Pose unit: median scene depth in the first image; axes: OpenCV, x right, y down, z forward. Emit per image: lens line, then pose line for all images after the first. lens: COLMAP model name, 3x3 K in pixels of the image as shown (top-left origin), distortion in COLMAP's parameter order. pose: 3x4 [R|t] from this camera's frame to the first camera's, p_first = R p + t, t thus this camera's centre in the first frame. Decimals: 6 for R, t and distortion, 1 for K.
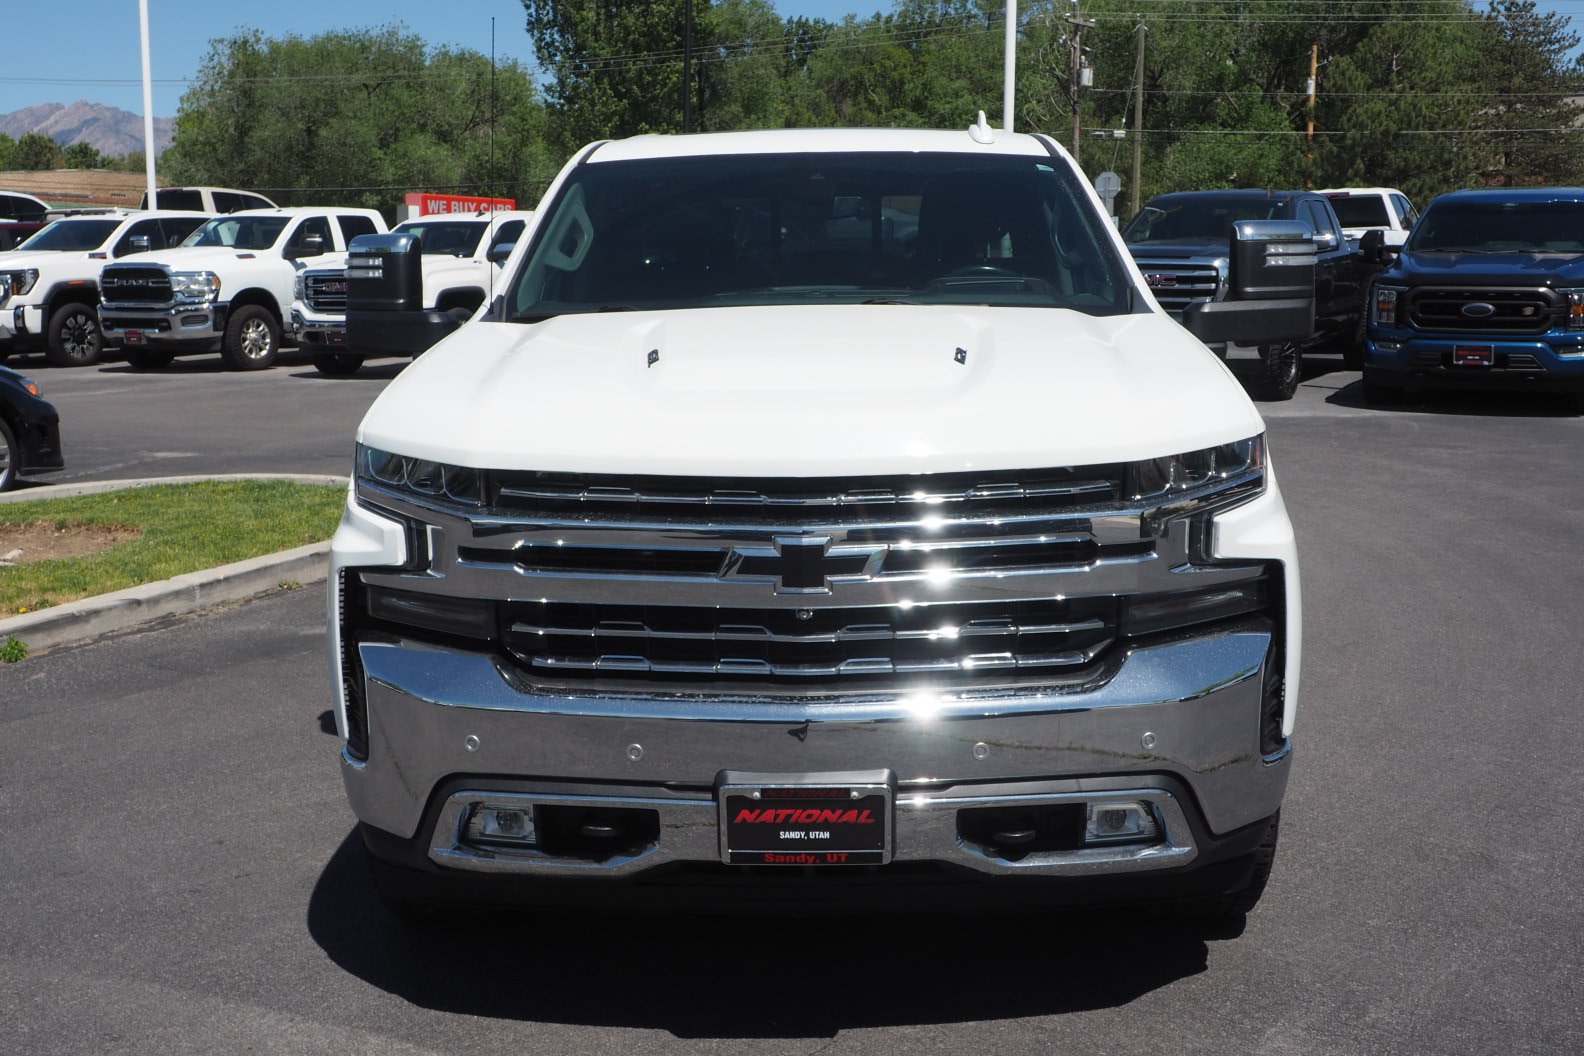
lens RADIAL K [[1786.4, 0, 783.2], [0, 1786.4, 526.9], [0, 0, 1]] dist [0.009954, 0.000000]
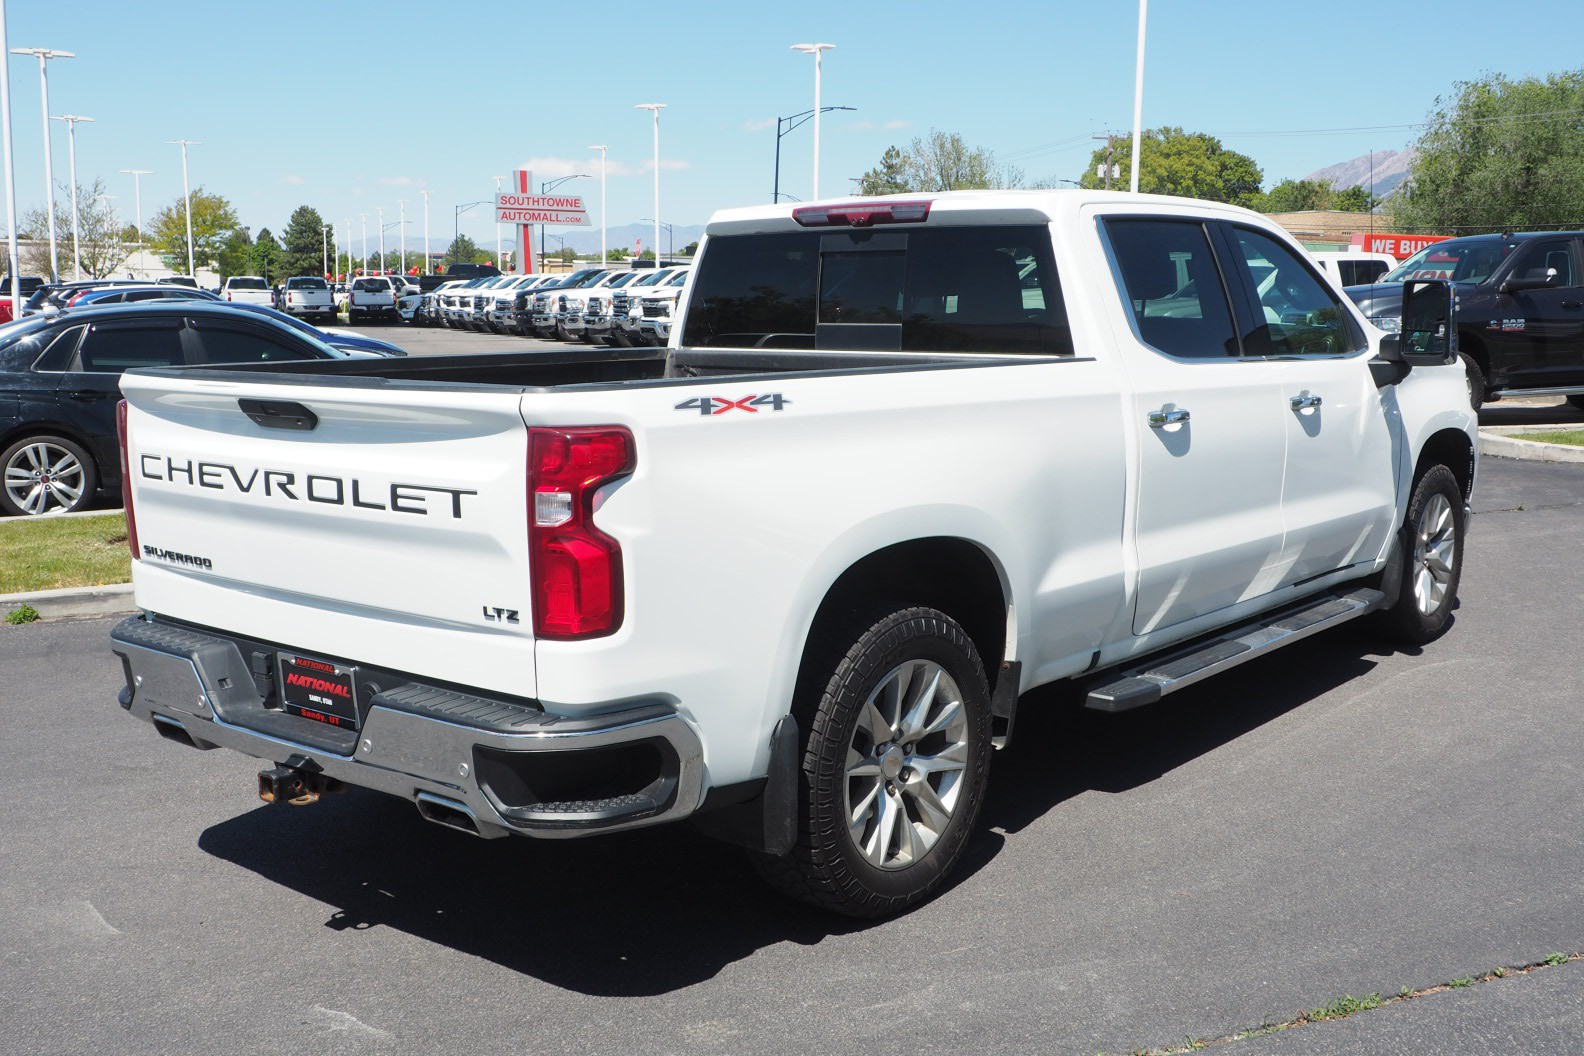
lens RADIAL K [[1619.7, 0, 802.9], [0, 1619.7, 543.4], [0, 0, 1]] dist [-0.024285, 0.000000]
pose [[0.754419, 0.109631, -0.647174, 0.091264], [-0.104868, 0.993420, 0.046040, -0.011658], [0.647963, 0.033134, 0.760951, 0.059802]]
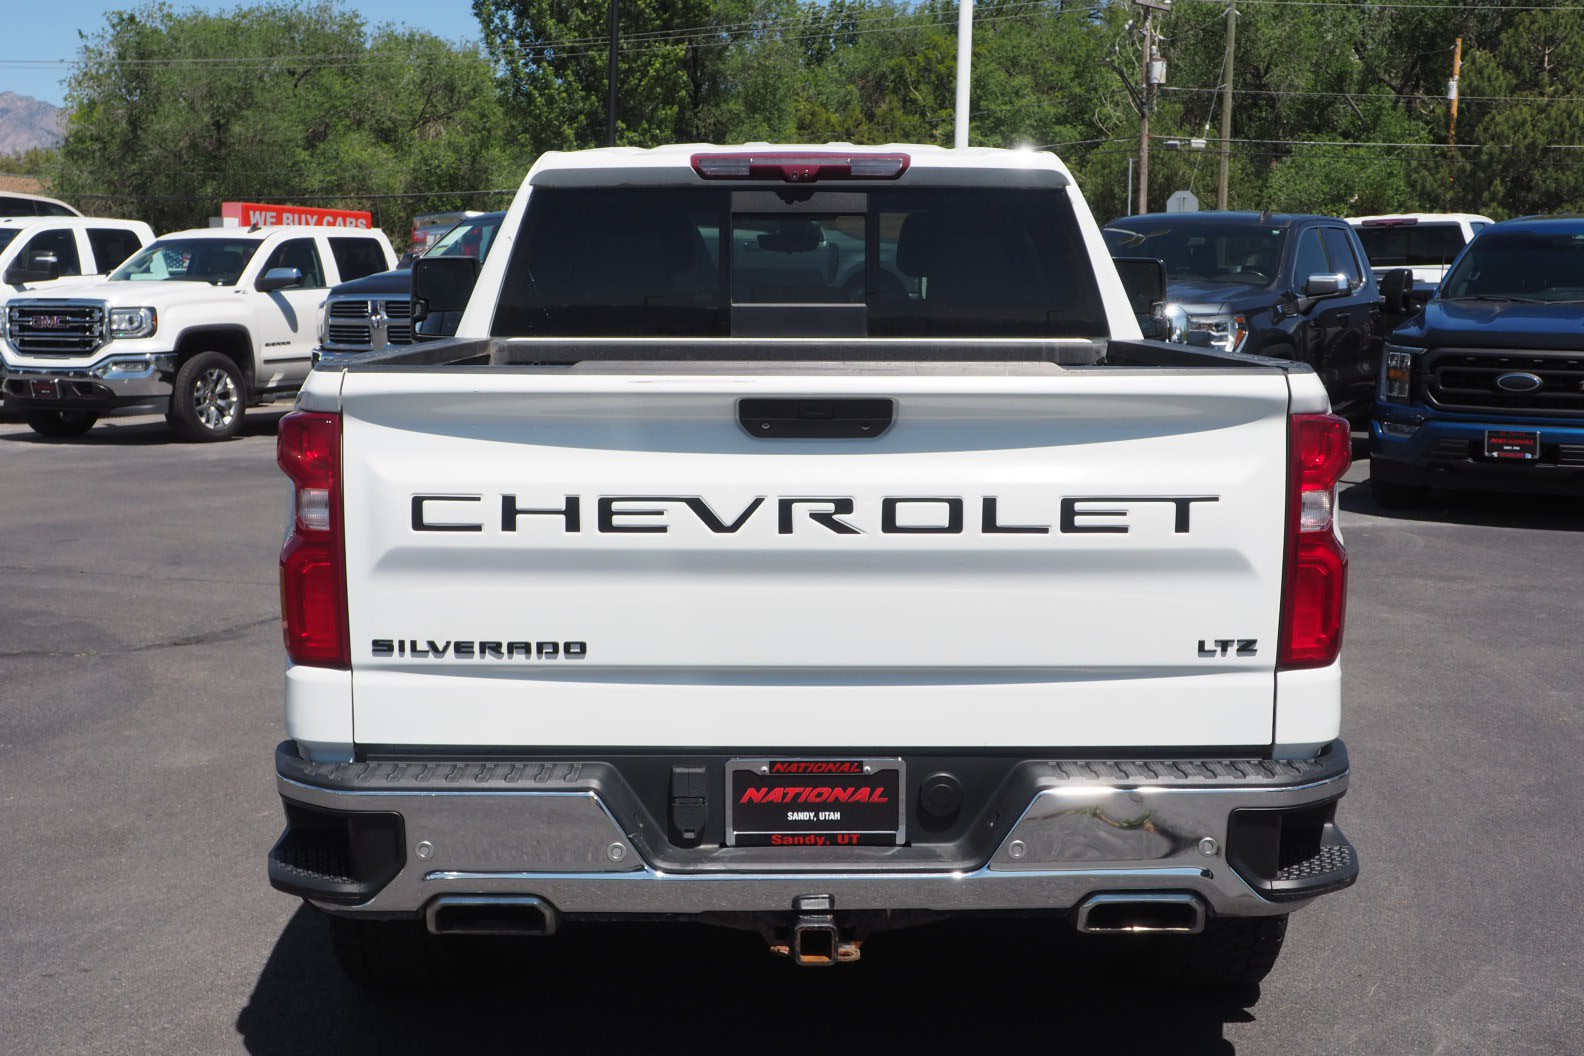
lens RADIAL K [[2187.2, 0, 793.2], [0, 2187.2, 529.3], [0, 0, 1]] dist [0.020111, 0.000000]
pose [[0.999619, 0.018760, -0.020258, 0.031031], [-0.019569, 0.998988, -0.040488, -0.005582], [0.019478, 0.040869, 0.998975, 0.031292]]
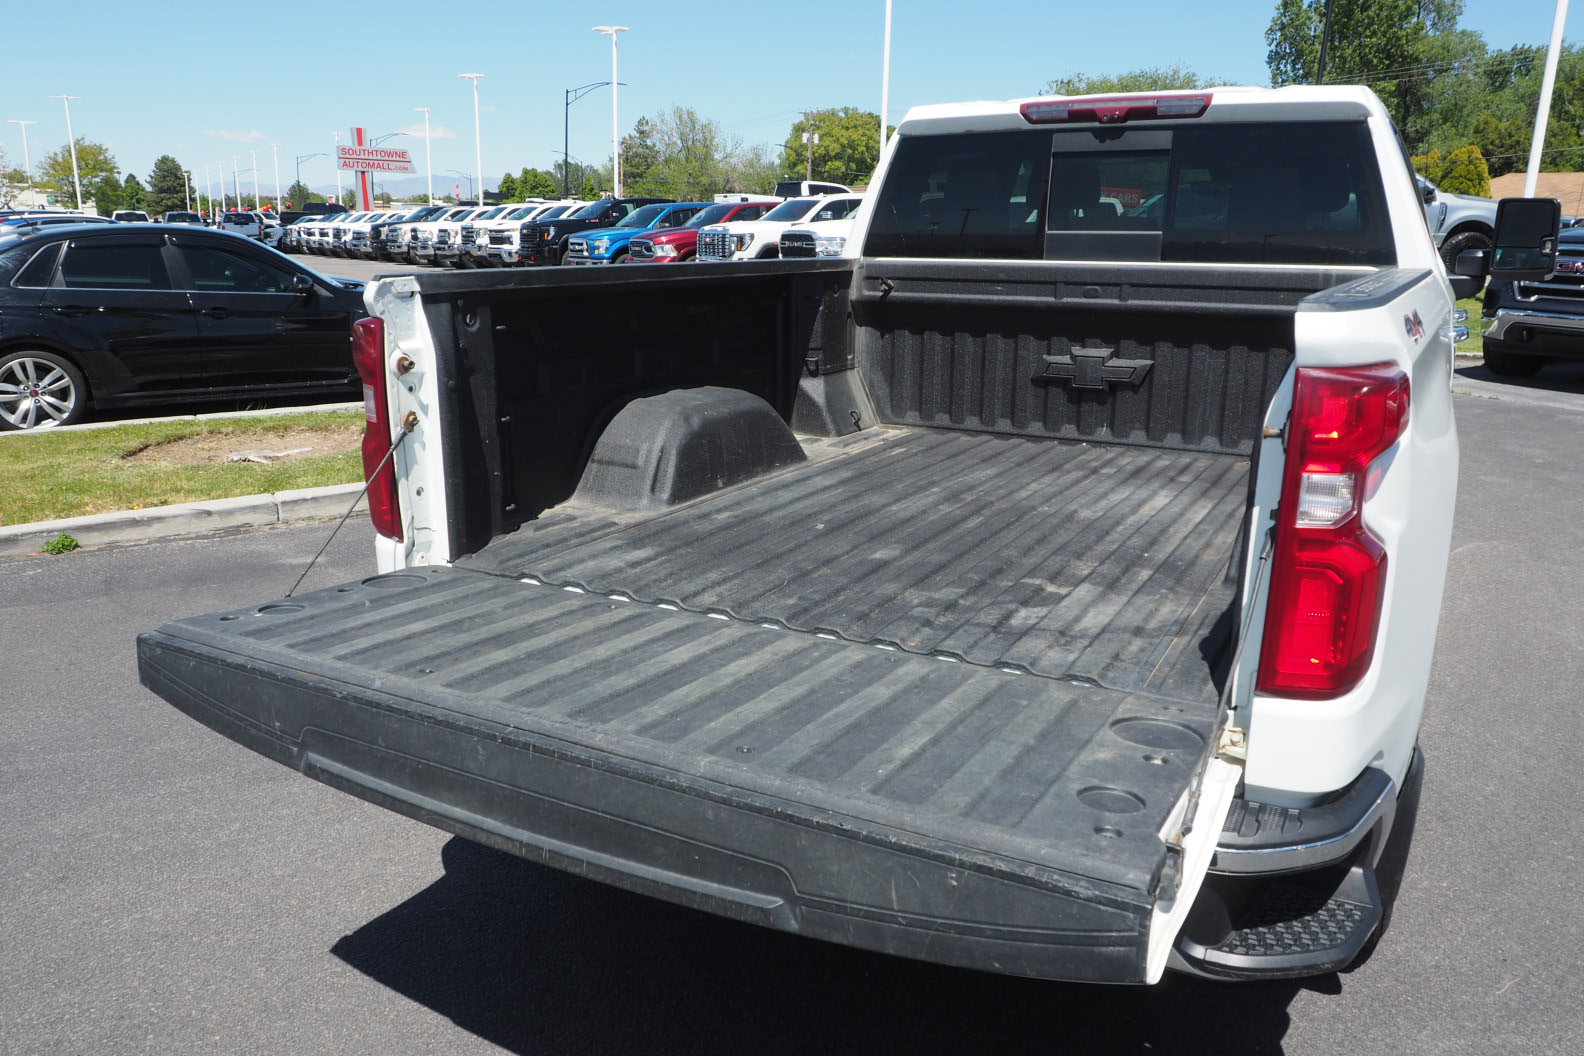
lens RADIAL K [[1178.3, 0, 789.6], [0, 1178.3, 522.3], [0, 0, 1]] dist [-0.017591, -0.000600]
pose [[0.859294, 0.139044, -0.492220, 0.048513], [-0.092750, 0.988746, 0.117385, -0.010707], [0.503002, -0.055215, 0.862520, 0.069657]]
